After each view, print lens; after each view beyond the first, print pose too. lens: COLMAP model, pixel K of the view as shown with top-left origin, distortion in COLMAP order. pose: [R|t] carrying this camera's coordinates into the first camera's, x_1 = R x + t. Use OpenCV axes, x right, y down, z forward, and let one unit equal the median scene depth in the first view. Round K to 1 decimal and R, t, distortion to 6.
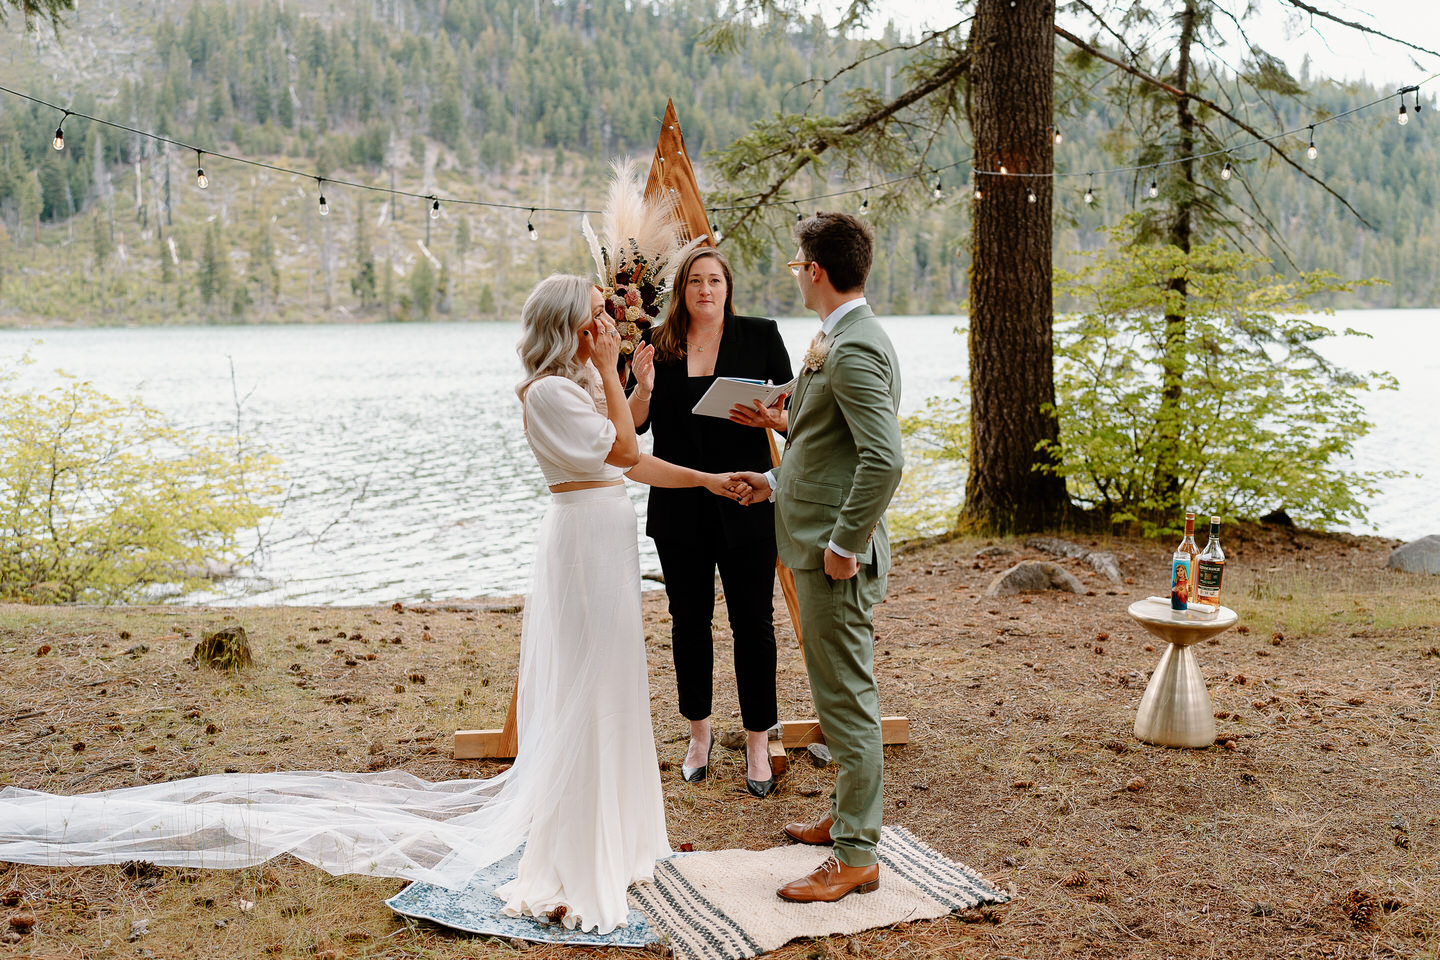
lens RADIAL K [[2509.2, 0, 715.9], [0, 2509.2, 481.1], [0, 0, 1]] dist [-0.000247, 0.000000]
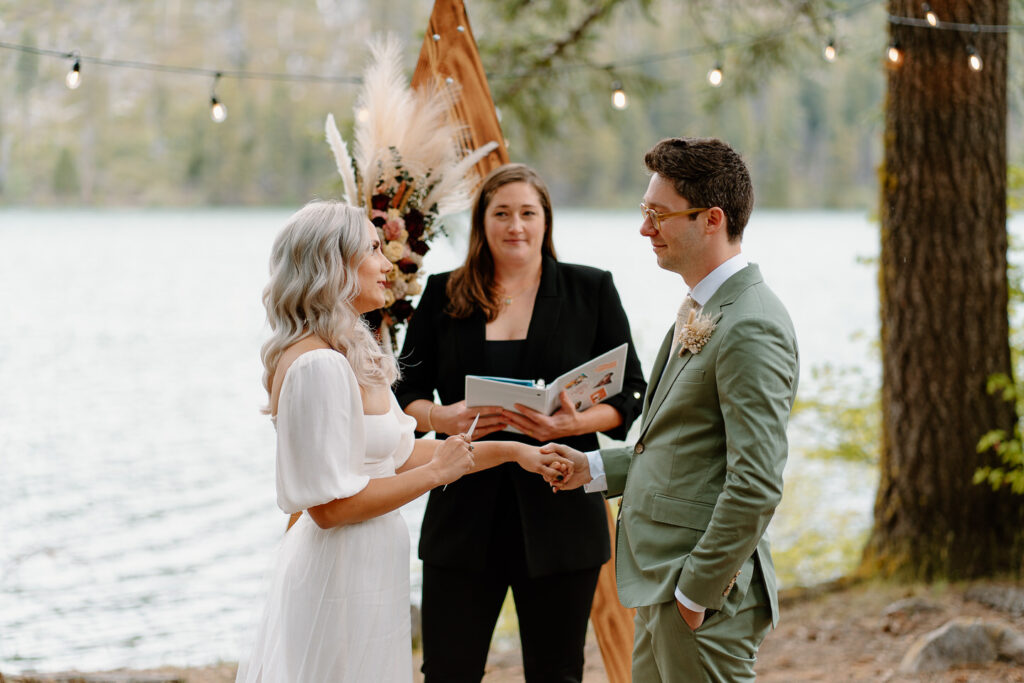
lens RADIAL K [[1784.3, 0, 516.5], [0, 1784.3, 336.2], [0, 0, 1]] dist [-0.000247, 0.000000]
pose [[0.998271, 0.014325, -0.057011, 0.034228], [-0.018973, 0.996465, -0.081841, -0.001510], [0.055638, 0.082781, 0.995013, 0.536712]]
